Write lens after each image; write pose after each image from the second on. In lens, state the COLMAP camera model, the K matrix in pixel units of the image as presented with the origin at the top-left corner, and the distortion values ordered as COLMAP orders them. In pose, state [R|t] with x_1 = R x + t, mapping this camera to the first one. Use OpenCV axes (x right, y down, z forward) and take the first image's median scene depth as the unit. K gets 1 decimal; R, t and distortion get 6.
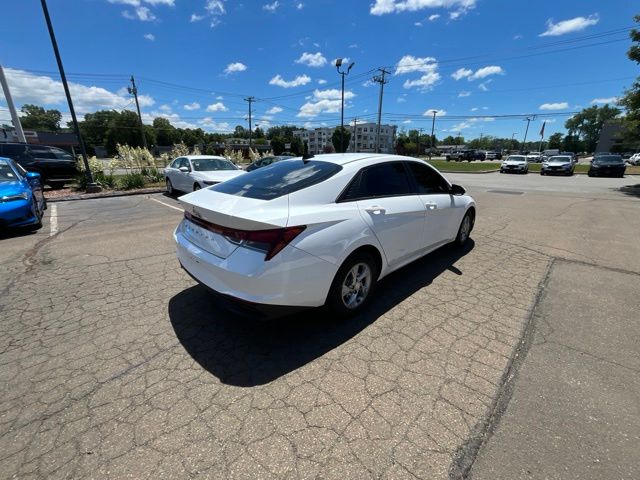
lens RADIAL K [[261.1, 0, 317.8], [0, 261.1, 237.6], [0, 0, 1]] dist [-0.003265, 0.000331]
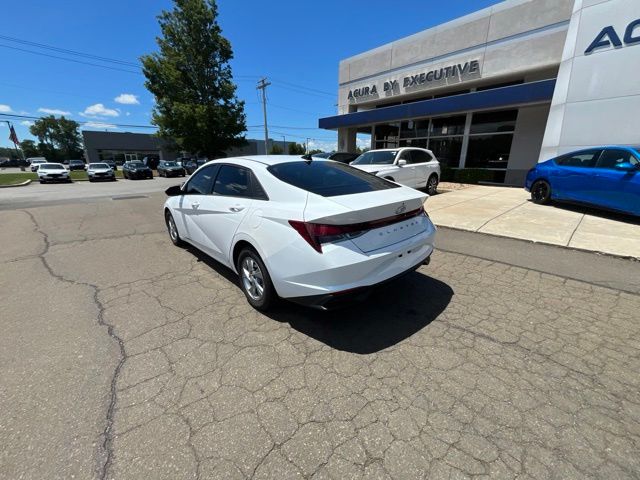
lens RADIAL K [[261.1, 0, 319.0], [0, 261.1, 241.5], [0, 0, 1]] dist [-0.003265, 0.000331]
pose [[0.029243, -0.291468, 0.956134, -0.855908], [0.306591, 0.913052, 0.268958, -0.202457], [-0.951392, 0.285277, 0.116061, 0.702529]]
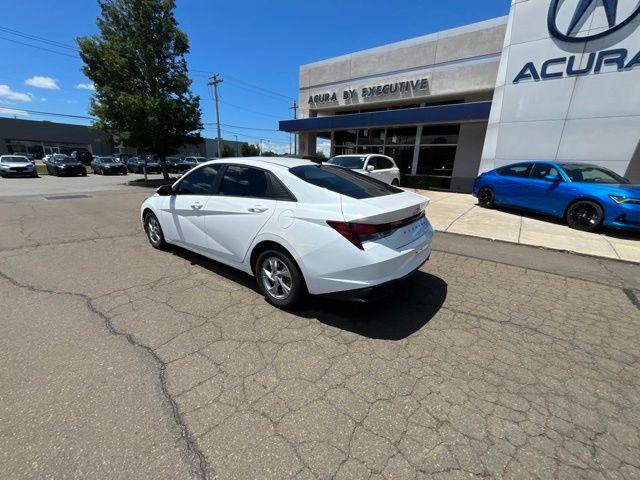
lens RADIAL K [[261.1, 0, 319.0], [0, 261.1, 241.4], [0, 0, 1]] dist [-0.003265, 0.000331]
pose [[-0.147772, -0.280908, 0.948290, -0.884945], [0.268602, 0.911381, 0.311831, -0.257911], [-0.951849, 0.300793, -0.059224, 0.875455]]
